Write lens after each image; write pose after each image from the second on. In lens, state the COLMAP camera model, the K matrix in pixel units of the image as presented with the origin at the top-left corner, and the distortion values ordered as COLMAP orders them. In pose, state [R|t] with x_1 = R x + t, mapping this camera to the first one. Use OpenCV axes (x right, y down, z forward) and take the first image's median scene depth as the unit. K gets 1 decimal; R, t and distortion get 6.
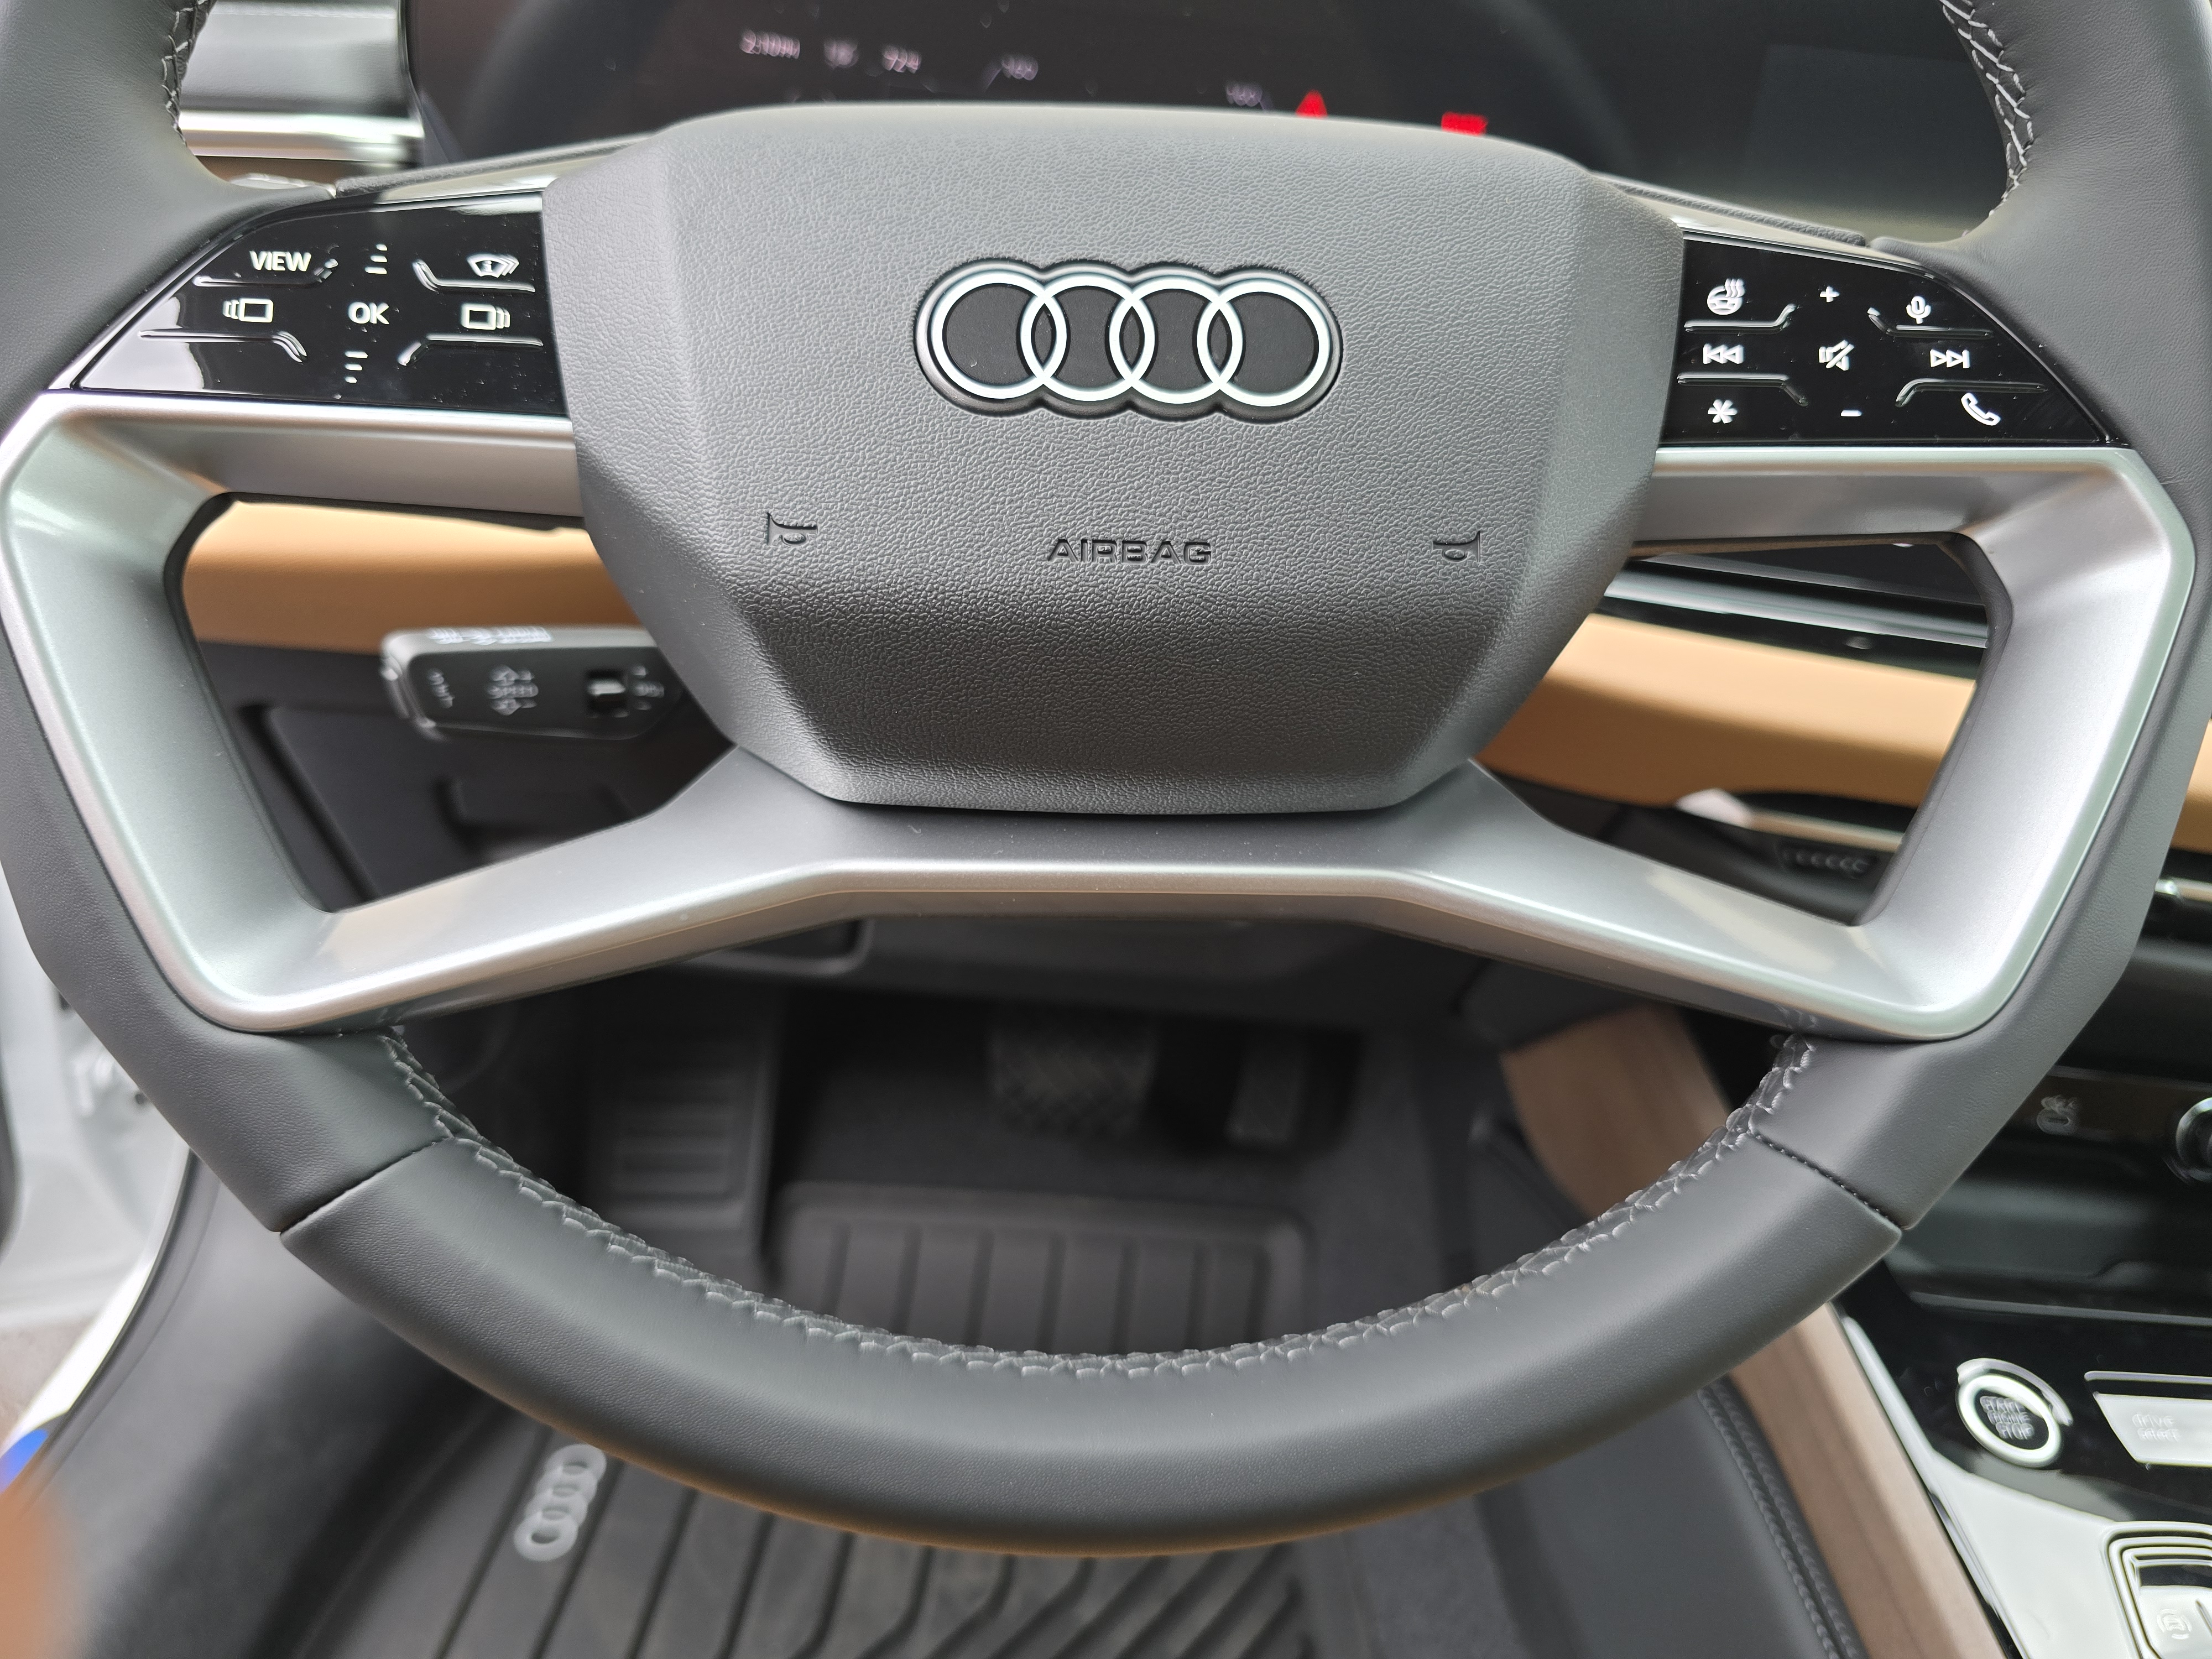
lens RADIAL K [[1594.1, 0, 1123.1], [0, 1594.1, 832.7], [0, 0, 1]] dist [0.000493, 0.002141]
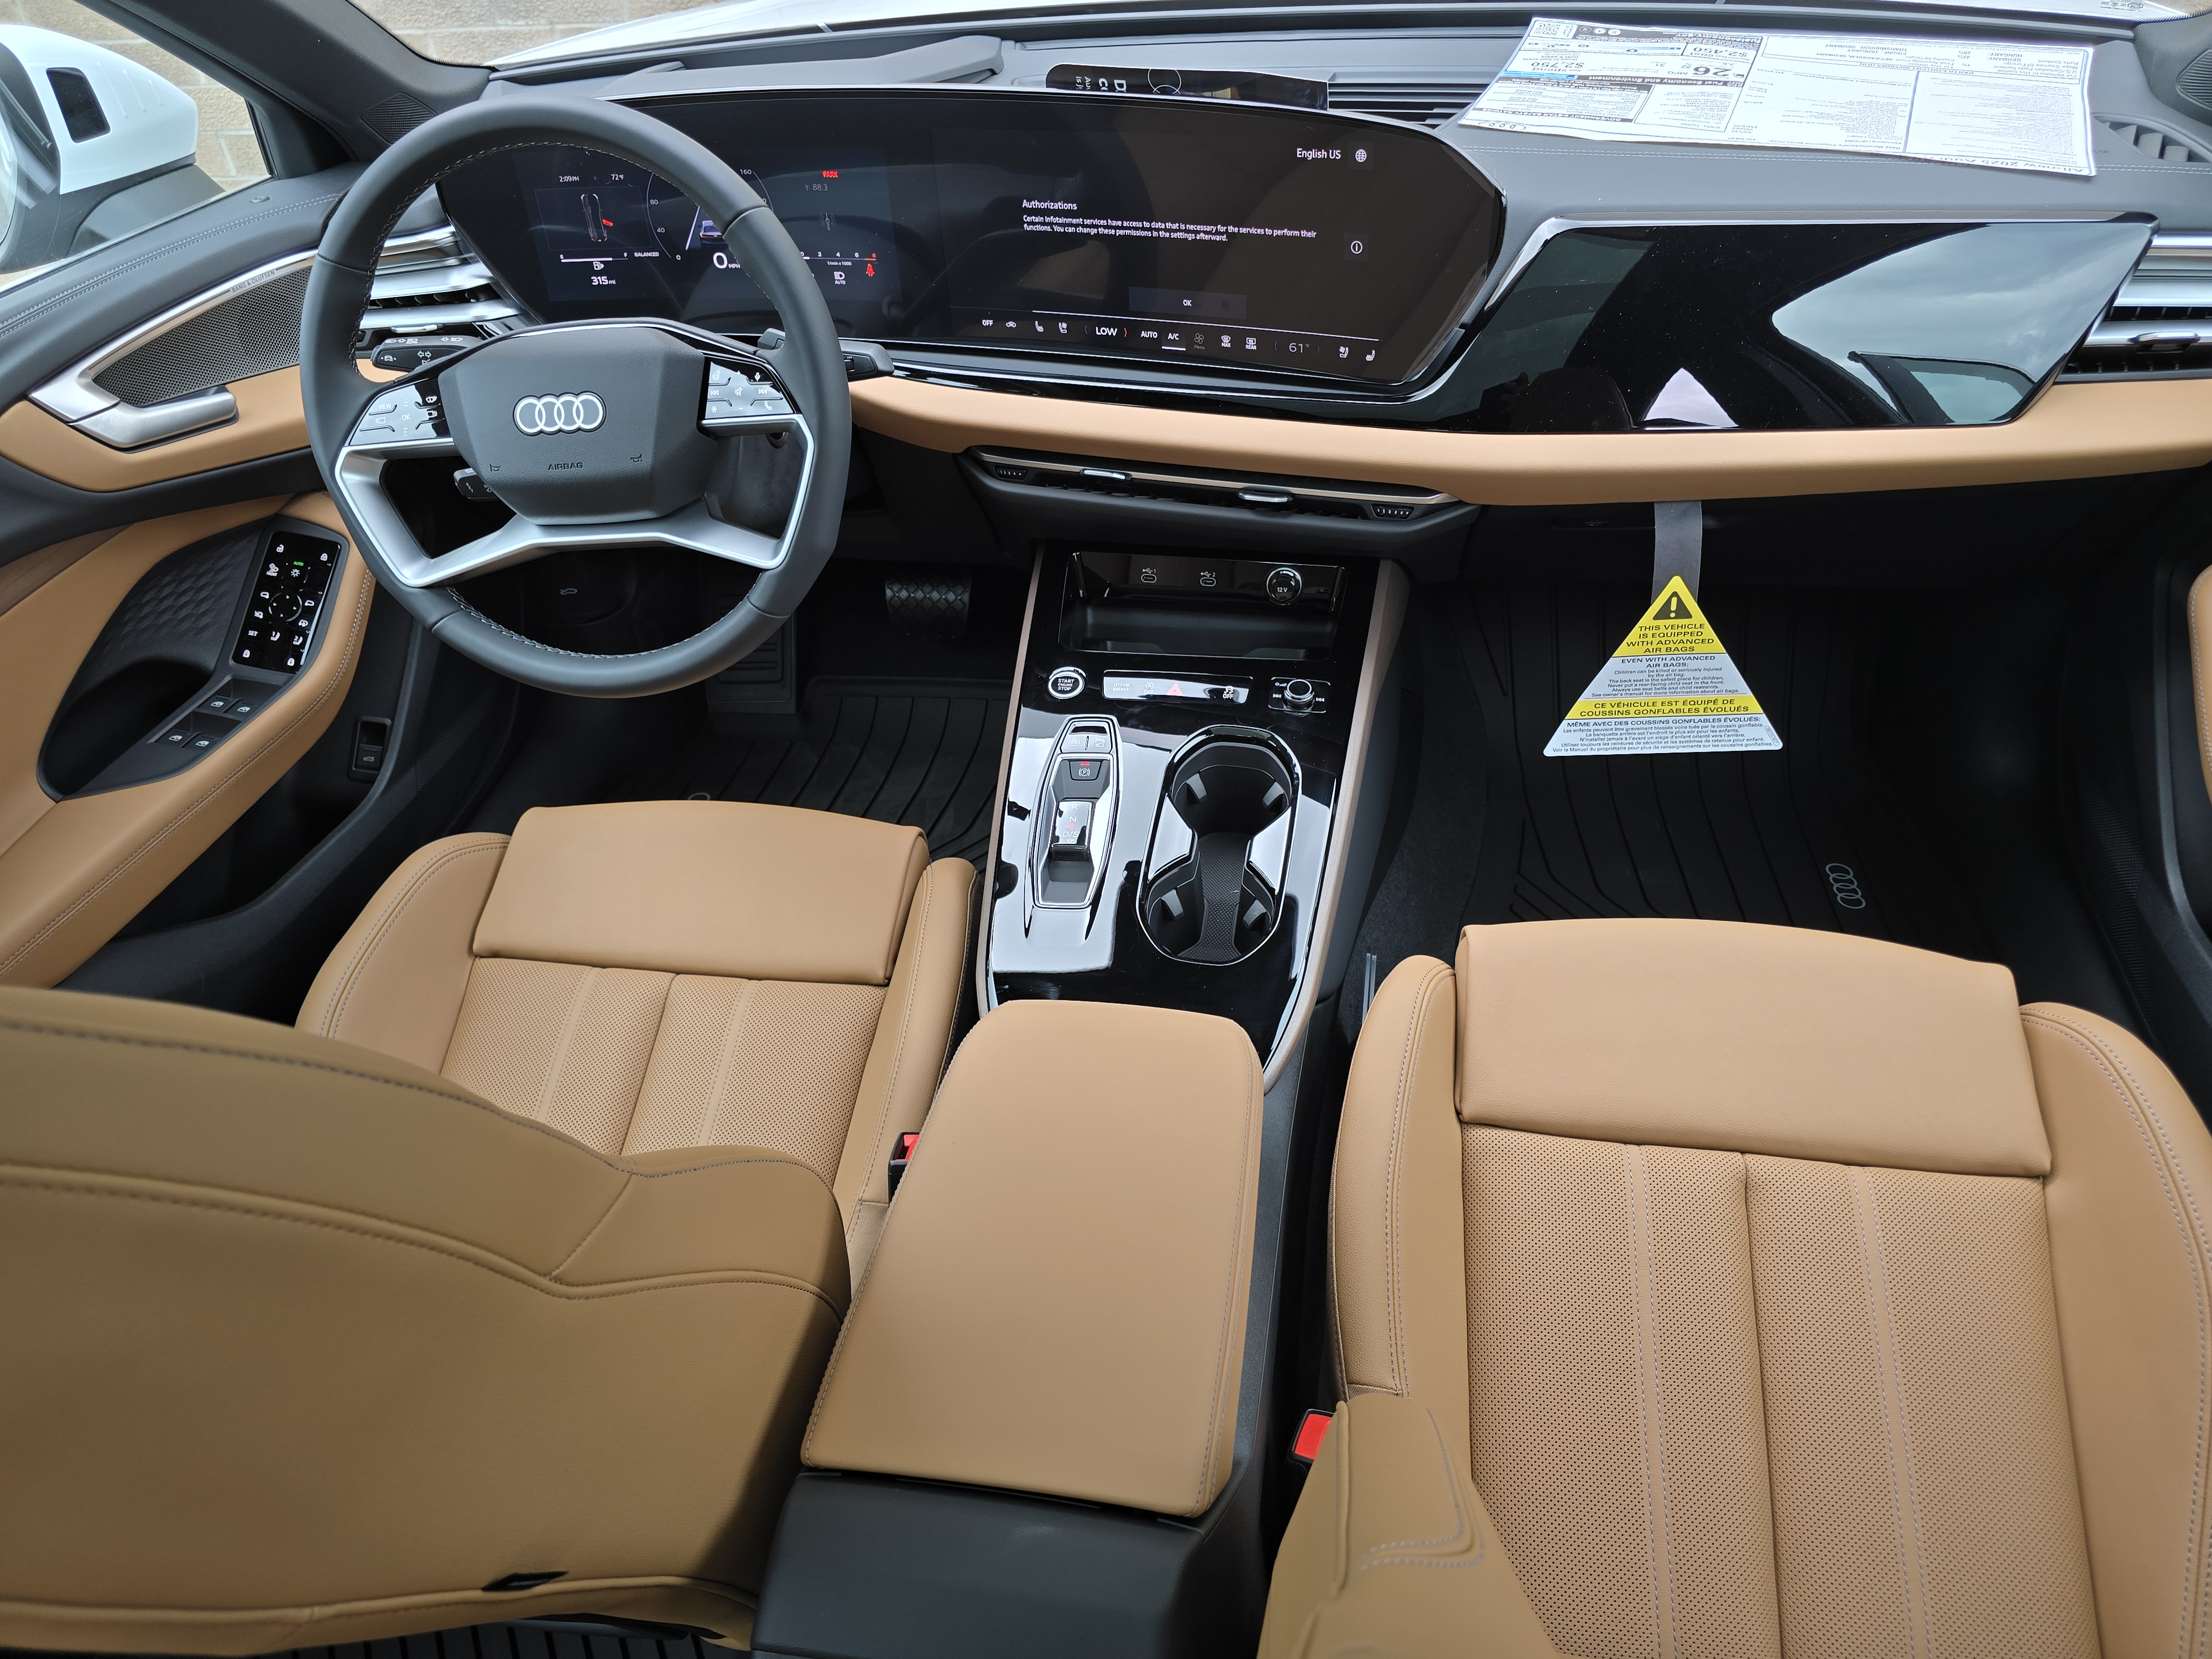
lens RADIAL K [[1544.8, 0, 1042.2], [0, 1544.8, 835.3], [0, 0, 1]] dist [0.050555, -0.044211]
pose [[0.962272, -0.005422, -0.272034, 2.271548], [0.091987, 0.947414, 0.306504, -0.384315], [0.256067, -0.319964, 0.912169, -2.706519]]
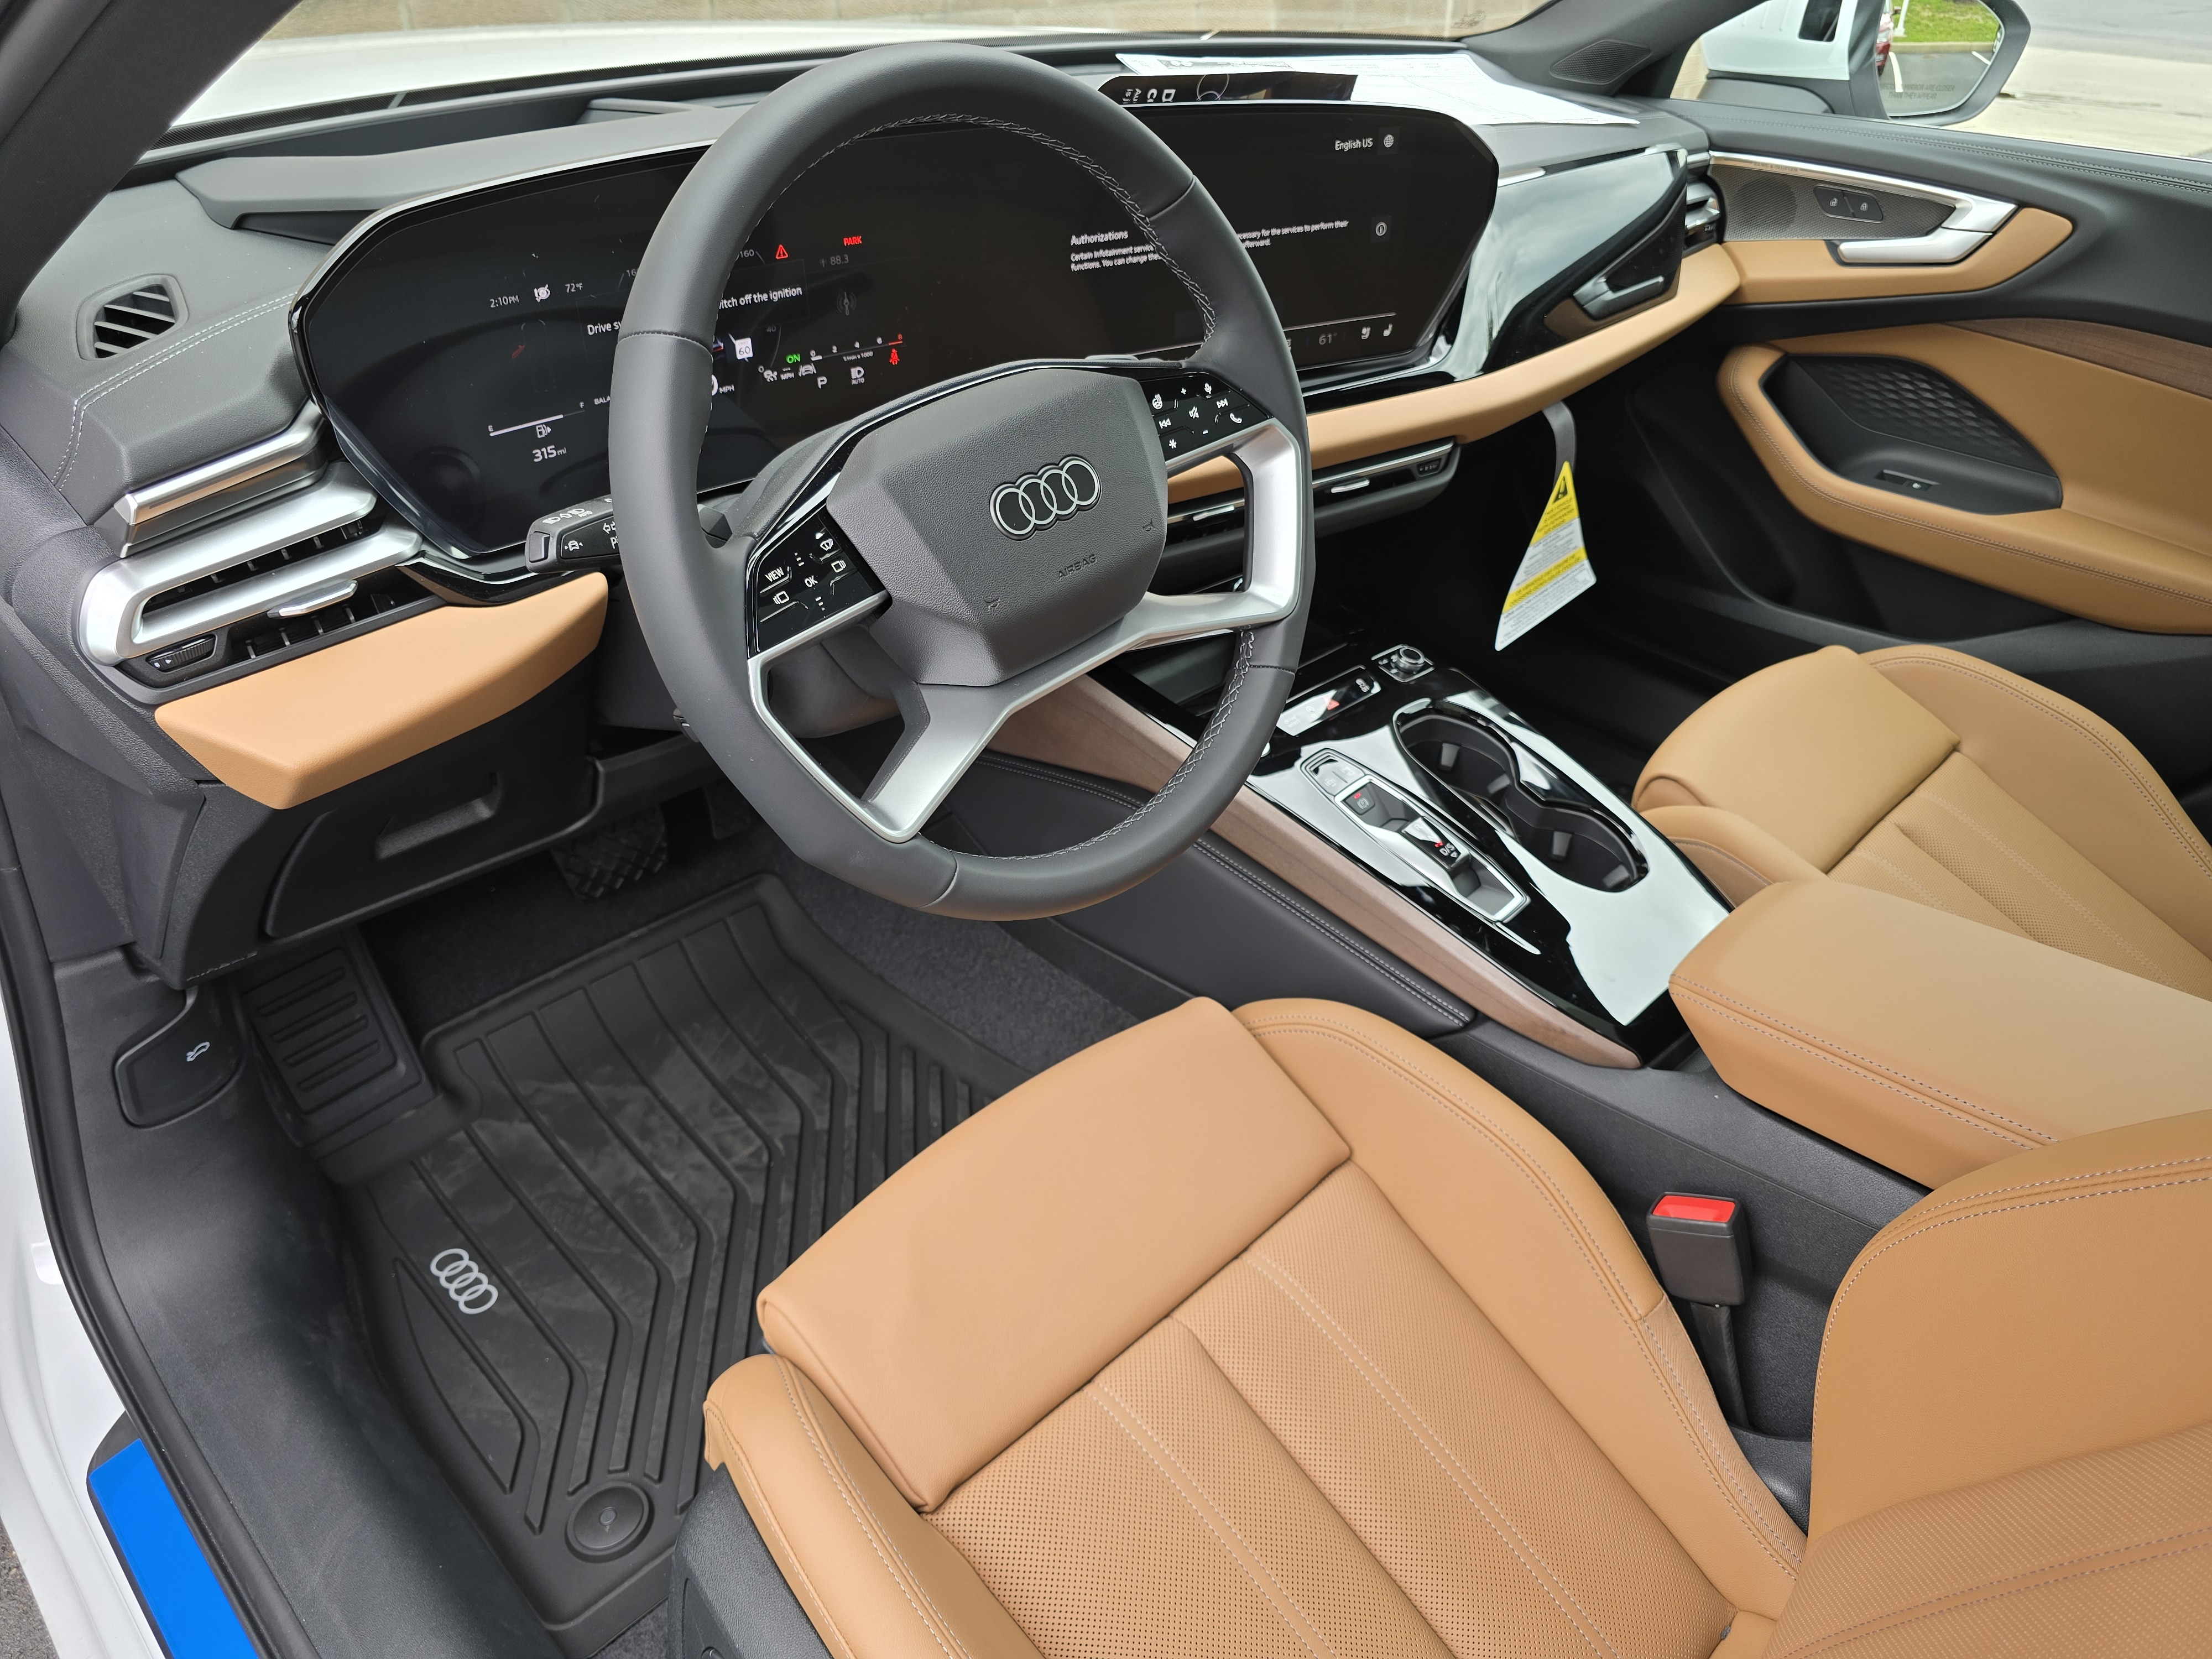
lens RADIAL K [[1544.8, 0, 1138.8], [0, 1544.8, 826.9], [0, 0, 1]] dist [0.050555, -0.044211]
pose [[0.708858, -0.448961, 0.544017, -1.622979], [0.263714, 0.884028, 0.385940, -0.898142], [-0.654198, -0.130112, 0.745048, -1.240612]]
